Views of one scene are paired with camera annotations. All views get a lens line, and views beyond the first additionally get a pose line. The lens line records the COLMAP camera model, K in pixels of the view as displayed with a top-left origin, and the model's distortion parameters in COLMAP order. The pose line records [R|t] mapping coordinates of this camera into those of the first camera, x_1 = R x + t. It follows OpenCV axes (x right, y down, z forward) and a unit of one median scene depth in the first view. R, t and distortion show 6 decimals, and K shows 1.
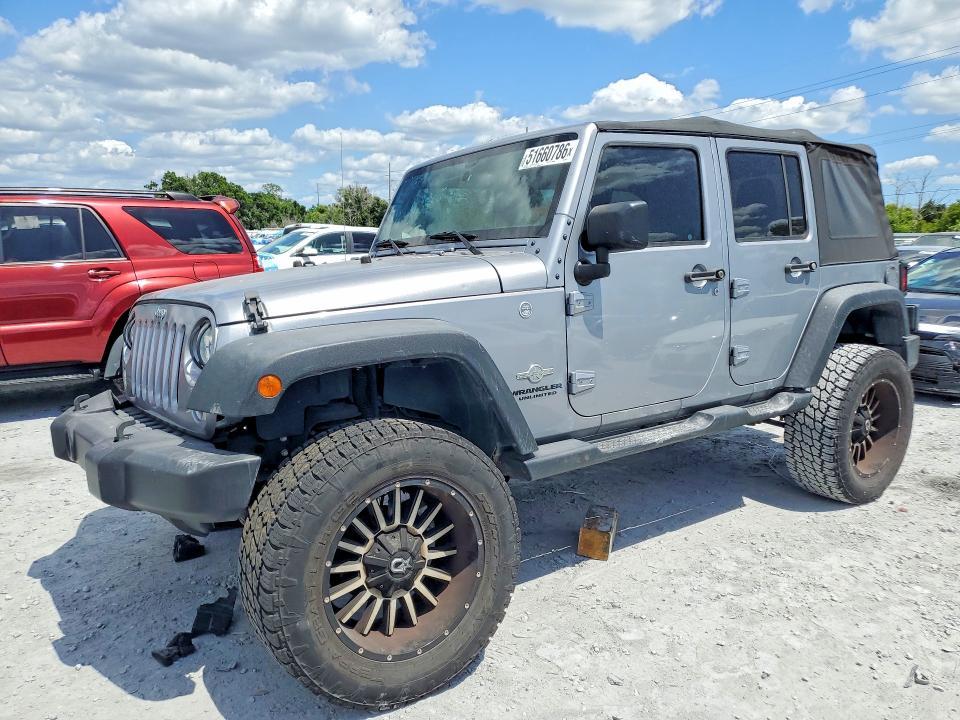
lens RADIAL K [[769.2, 0, 487.9], [0, 769.2, 361.4], [0, 0, 1]] dist [0.039076, -0.052031]
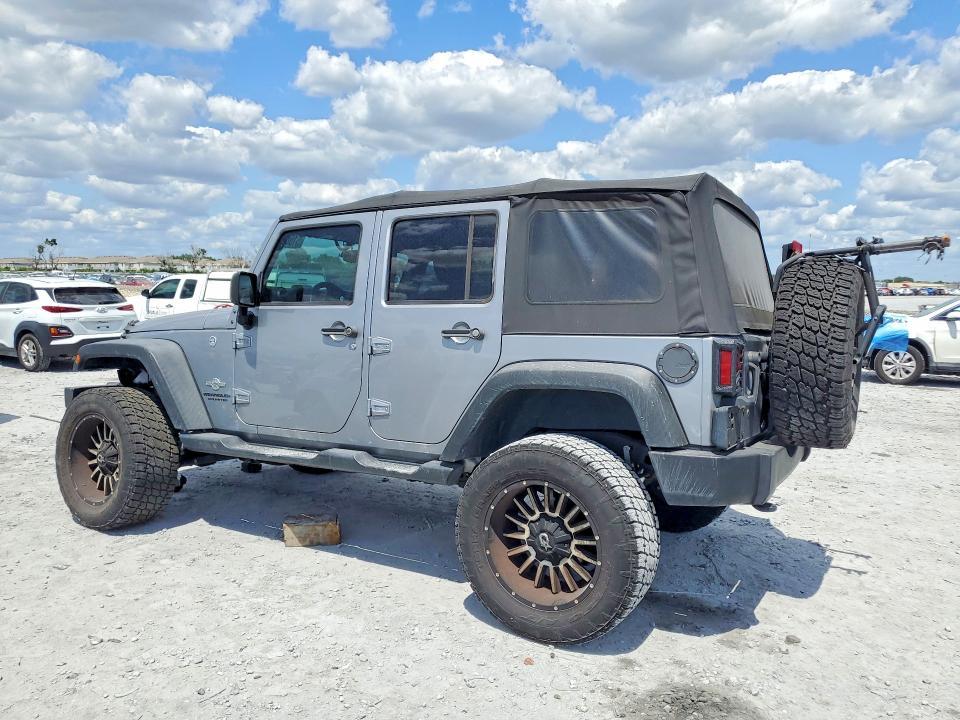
lens RADIAL K [[769.2, 0, 487.9], [0, 769.2, 361.4], [0, 0, 1]] dist [0.039076, -0.052031]
pose [[0.376898, 0.085460, -0.922304, 1.420925], [-0.155991, 0.987369, 0.027743, -0.132831], [0.913025, 0.133415, 0.385468, 0.756116]]
